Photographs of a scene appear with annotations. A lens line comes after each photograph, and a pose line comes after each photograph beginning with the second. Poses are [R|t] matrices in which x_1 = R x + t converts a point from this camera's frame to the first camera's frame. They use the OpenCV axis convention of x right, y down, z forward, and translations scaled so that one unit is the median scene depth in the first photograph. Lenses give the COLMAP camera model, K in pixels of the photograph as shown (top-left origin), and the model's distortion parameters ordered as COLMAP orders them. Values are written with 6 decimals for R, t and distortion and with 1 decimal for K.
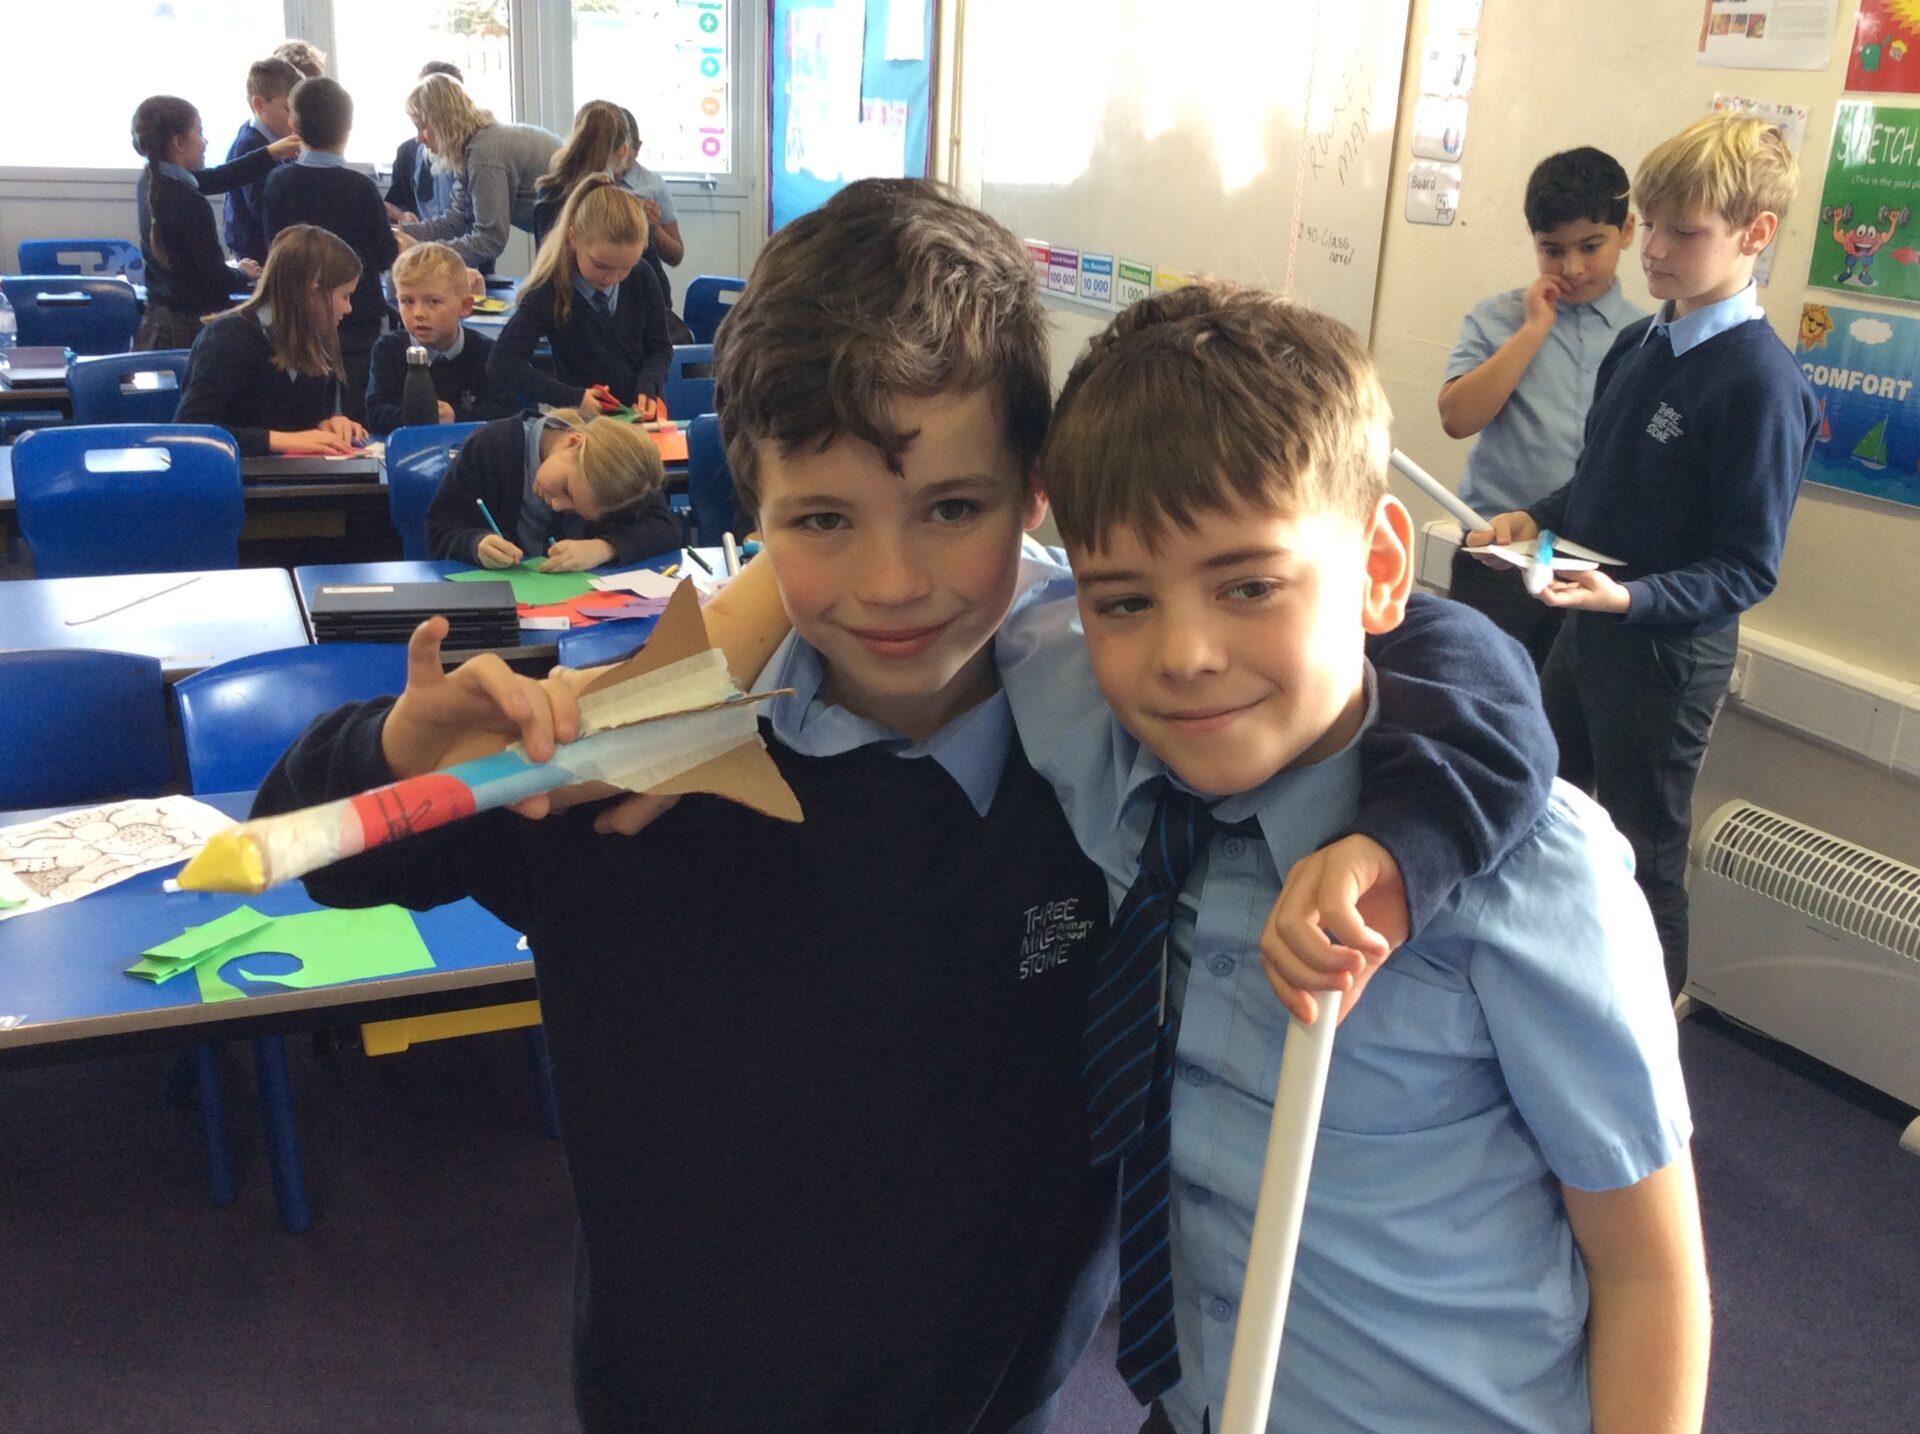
lens RADIAL K [[1883.8, 0, 964.9], [0, 1883.8, 719.6], [0, 0, 1]] dist [0.069072, 0.000000]
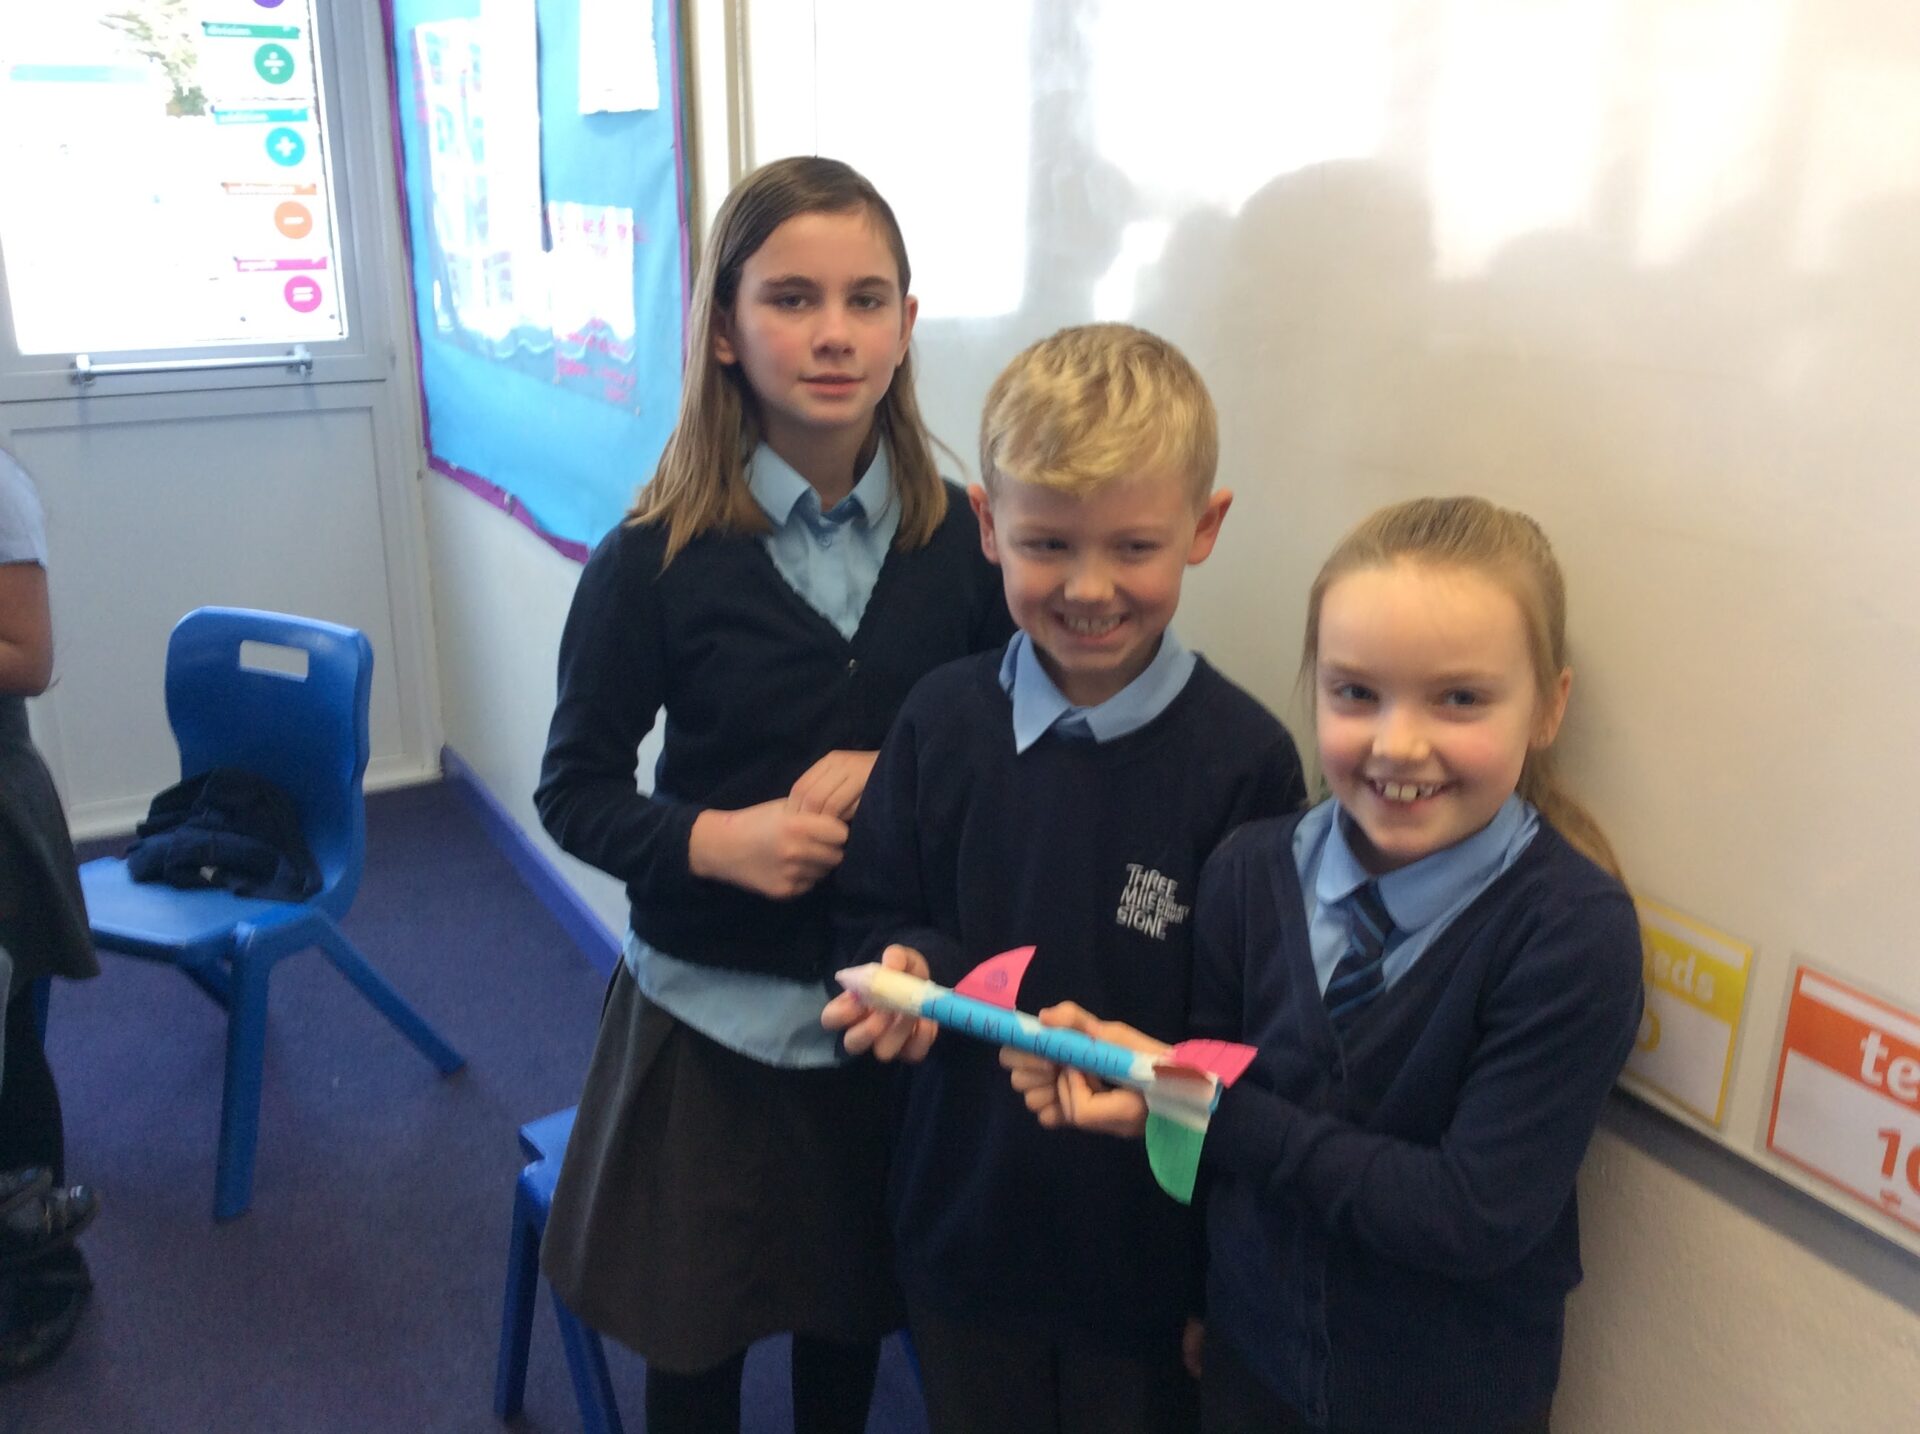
lens RADIAL K [[1777.4, 0, 953.4], [0, 1777.4, 714.6], [0, 0, 1]] dist [0.026462, 0.000000]
pose [[0.995502, -0.065002, 0.068929, 0.013543], [0.065913, 0.997765, -0.011010, -0.426983], [-0.068060, 0.015504, 0.997561, 1.254928]]
